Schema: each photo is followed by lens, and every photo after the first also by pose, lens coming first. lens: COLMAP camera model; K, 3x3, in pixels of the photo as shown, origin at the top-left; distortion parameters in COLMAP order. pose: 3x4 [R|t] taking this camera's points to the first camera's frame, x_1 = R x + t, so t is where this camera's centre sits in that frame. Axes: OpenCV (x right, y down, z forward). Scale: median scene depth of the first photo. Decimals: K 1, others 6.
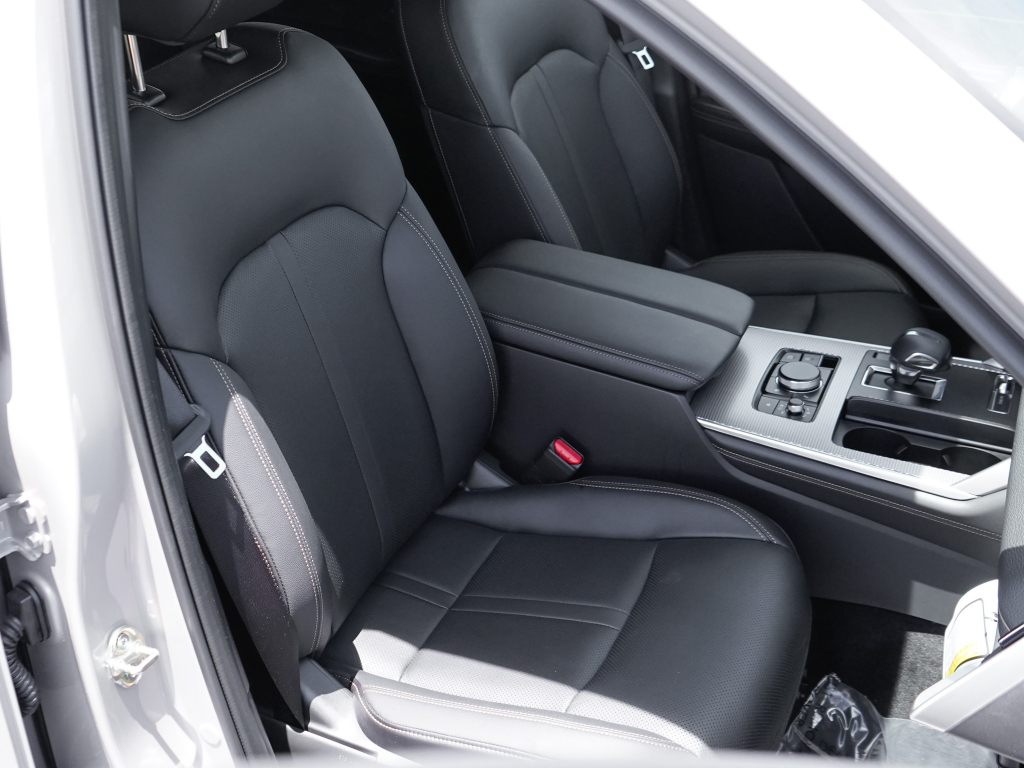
lens RADIAL K [[1040.8, 0, 536.8], [0, 1040.8, 381.0], [0, 0, 1]] dist [-0.033993, 0.029458]
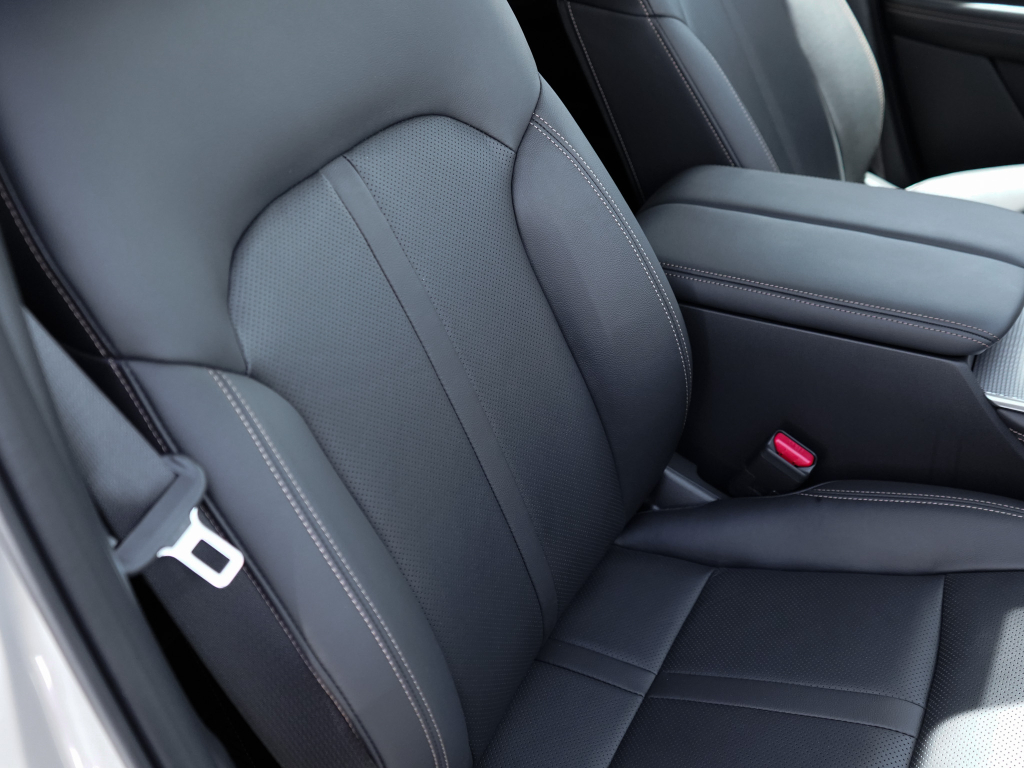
lens RADIAL K [[1040.8, 0, 536.8], [0, 1040.8, 381.0], [0, 0, 1]] dist [-0.033993, 0.029458]
pose [[0.985030, -0.063877, -0.160108, -0.029173], [0.069071, 0.997244, 0.027079, -0.011807], [0.157937, -0.037732, 0.986728, 0.294293]]
